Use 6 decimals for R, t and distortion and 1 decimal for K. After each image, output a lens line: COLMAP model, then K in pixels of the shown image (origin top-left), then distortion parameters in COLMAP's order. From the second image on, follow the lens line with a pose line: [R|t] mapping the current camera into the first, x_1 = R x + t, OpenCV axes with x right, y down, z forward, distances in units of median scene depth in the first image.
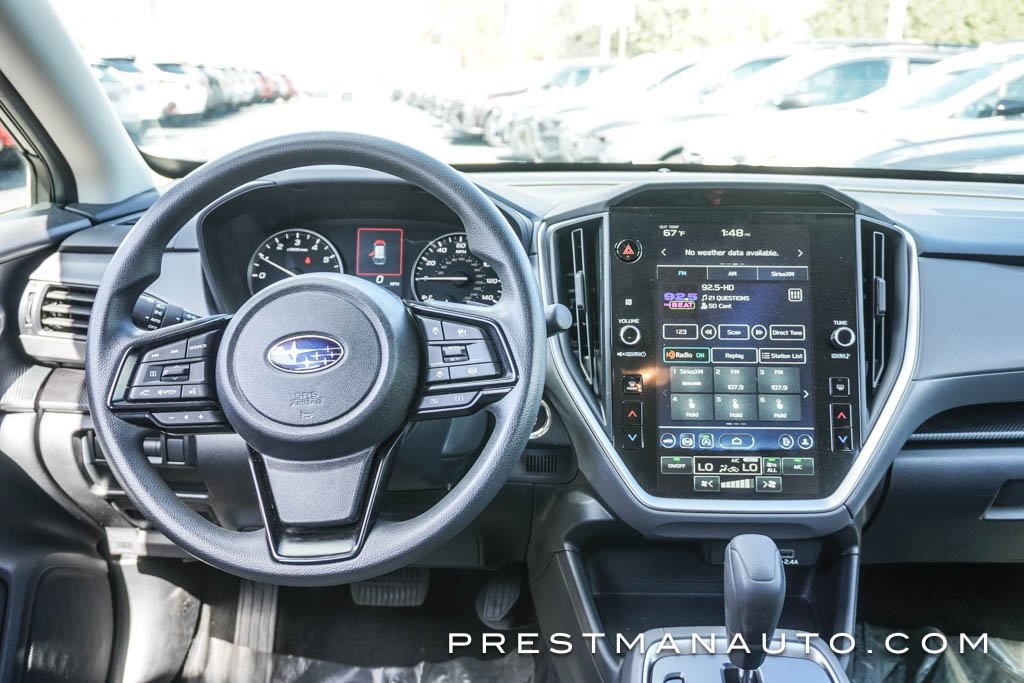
lens RADIAL K [[1043.7, 0, 512.0], [0, 1043.7, 341.5], [0, 0, 1]] dist [-0.008501, -0.001943]
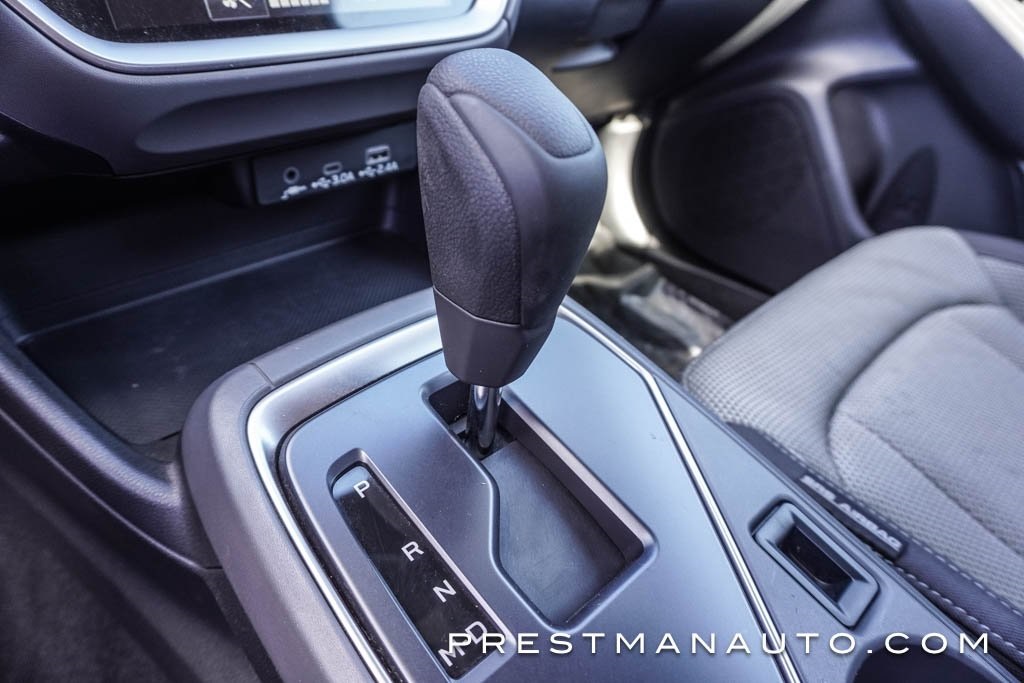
lens RADIAL K [[669.8, 0, 512.0], [0, 669.8, 341.5], [0, 0, 1]] dist [-0.027977, 0.025552]
pose [[0.685250, -0.363603, 0.631051, 0.046065], [0.102302, 0.905925, 0.410893, 0.158188], [-0.721087, -0.217007, 0.657983, 0.704265]]
